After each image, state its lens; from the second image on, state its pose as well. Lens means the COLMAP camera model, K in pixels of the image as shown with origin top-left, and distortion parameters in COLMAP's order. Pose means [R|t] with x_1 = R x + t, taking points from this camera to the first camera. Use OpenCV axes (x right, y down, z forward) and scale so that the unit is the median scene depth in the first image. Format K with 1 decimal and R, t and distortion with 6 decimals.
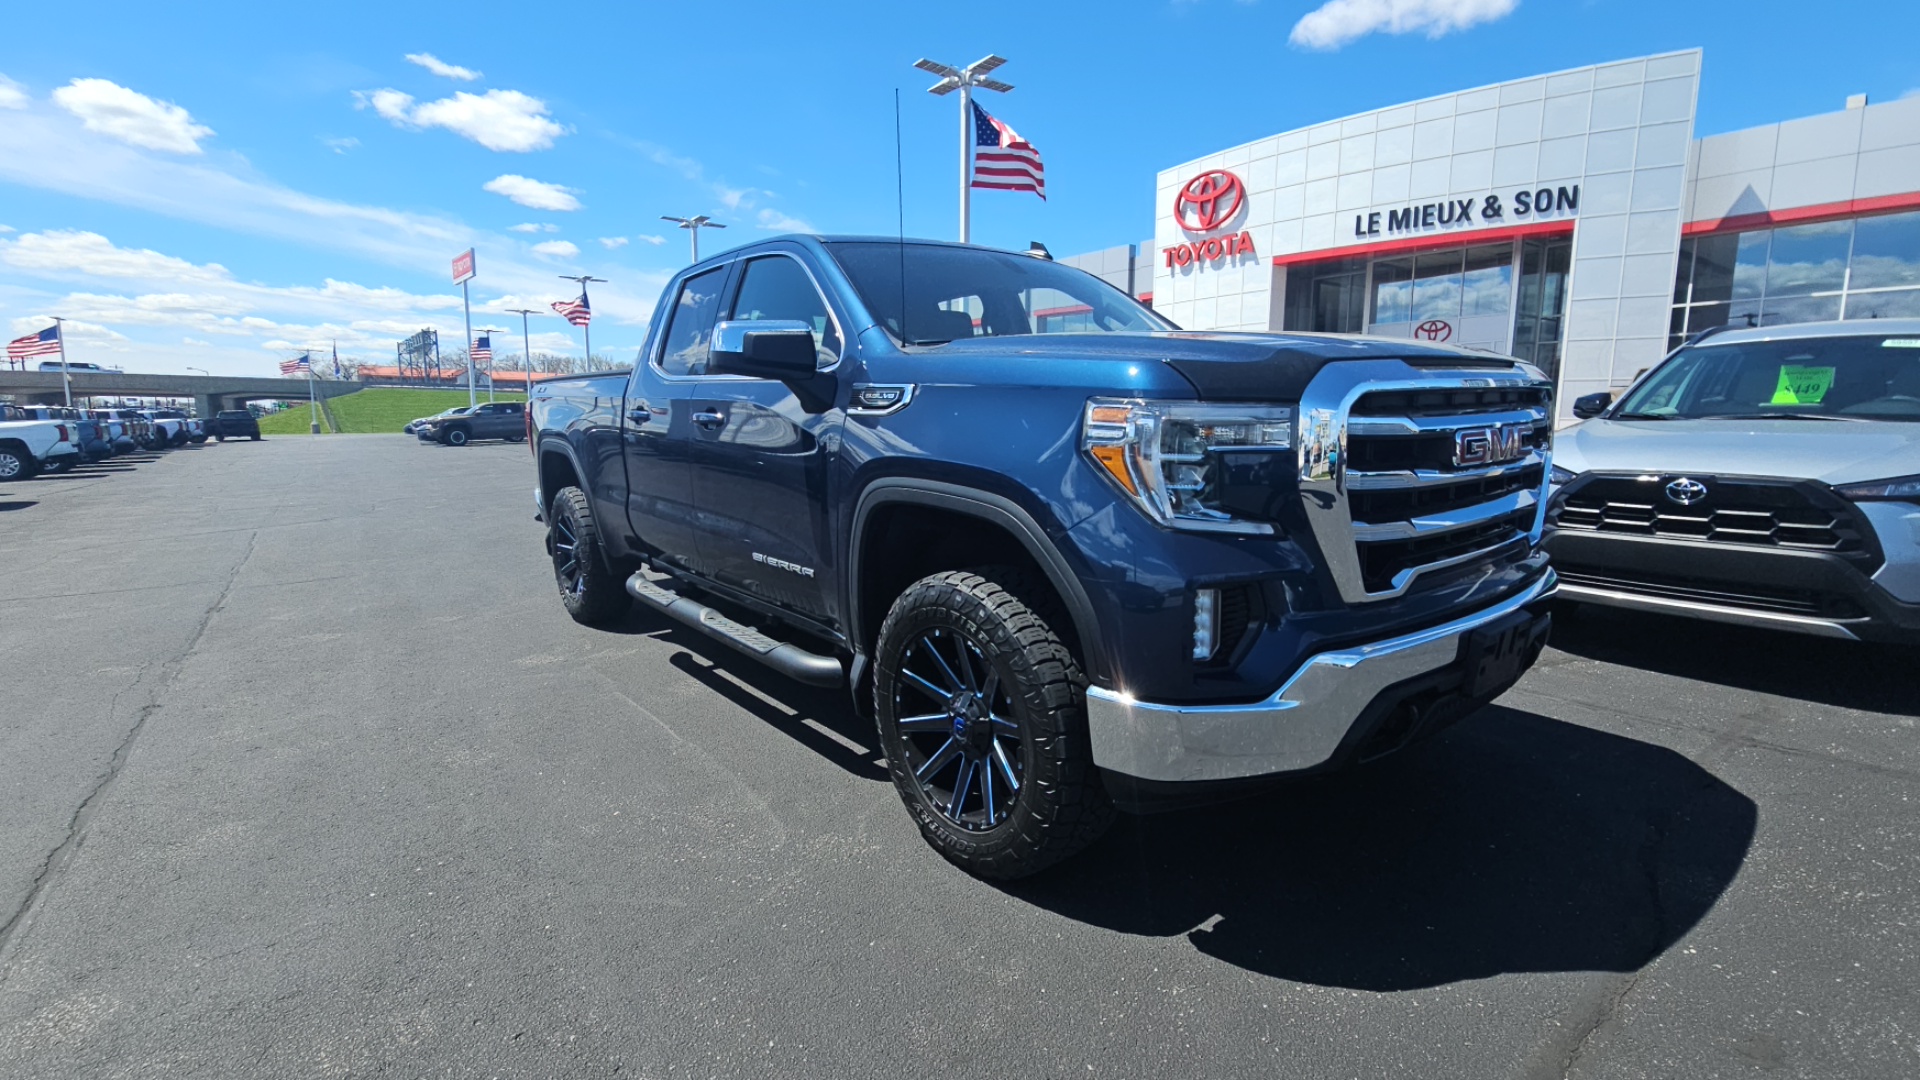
lens RADIAL K [[853.7, 0, 981.0], [0, 853.7, 545.2], [0, 0, 1]] dist [0.001130, -0.001540]
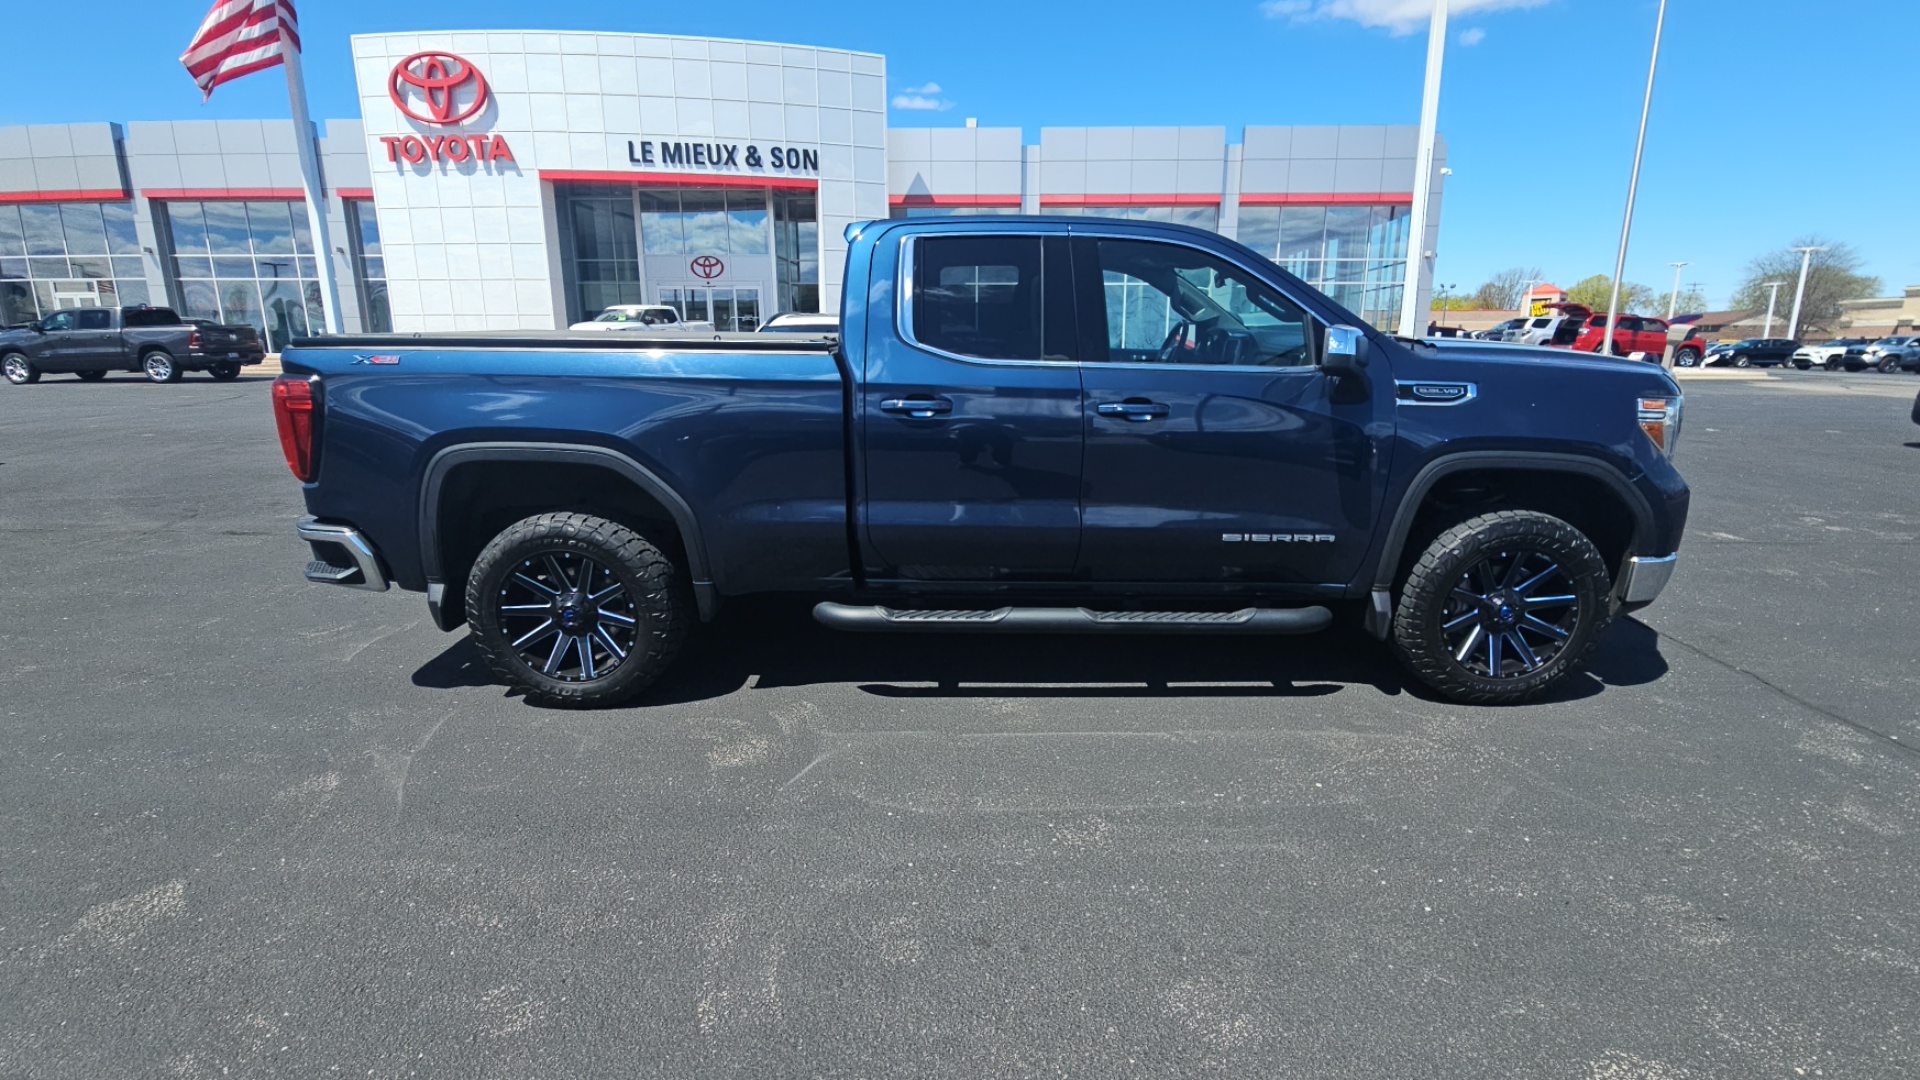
lens RADIAL K [[860.1, 0, 973.0], [0, 860.1, 539.4], [0, 0, 1]] dist [0.000765, -0.000438]
pose [[0.634092, -0.171689, 0.753957, -1.517998], [0.112787, 0.985147, 0.129479, -0.190144], [-0.764988, 0.002935, 0.644038, 0.647890]]
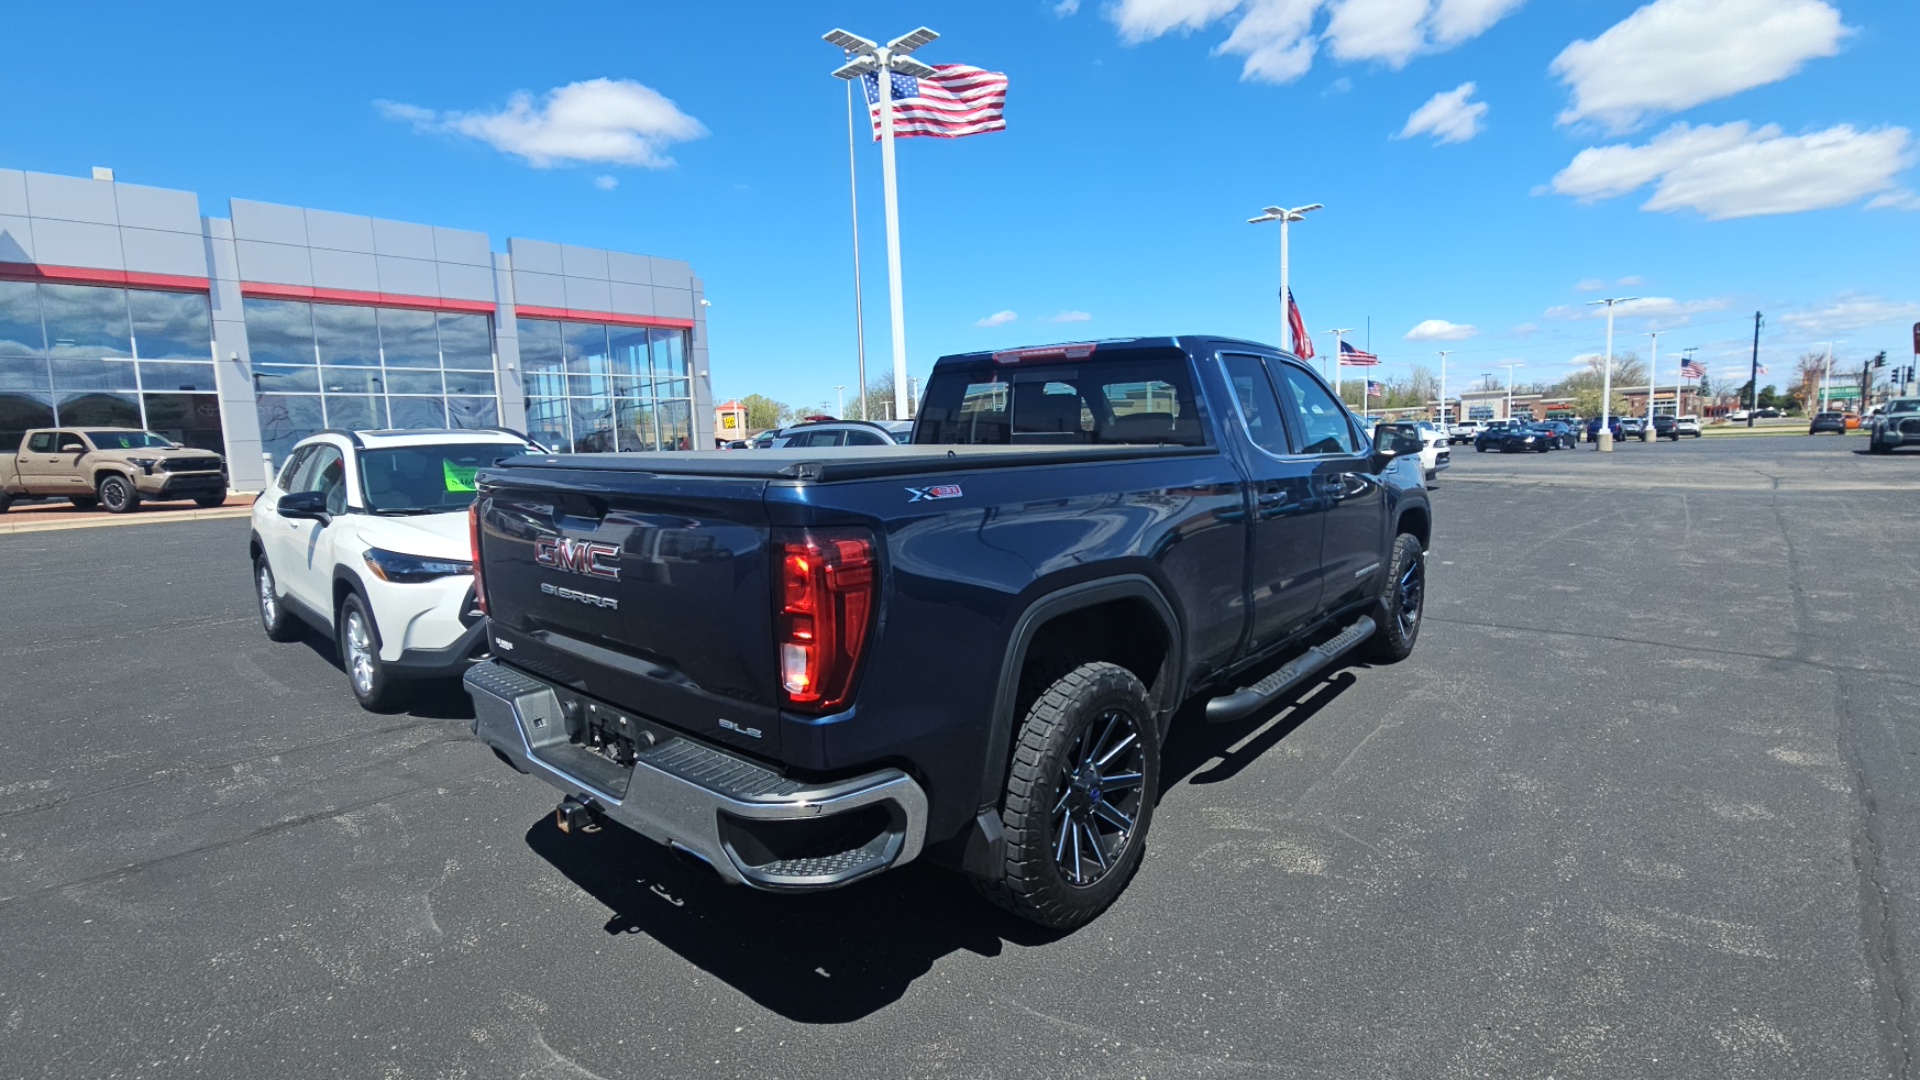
lens RADIAL K [[863.9, 0, 981.2], [0, 863.9, 542.3], [0, 0, 1]] dist [0.011028, -0.008346]
pose [[-0.186641, -0.107780, 0.976498, -1.896091], [0.183553, 0.972636, 0.142436, -0.442700], [-0.965129, 0.205823, -0.161750, 2.197835]]
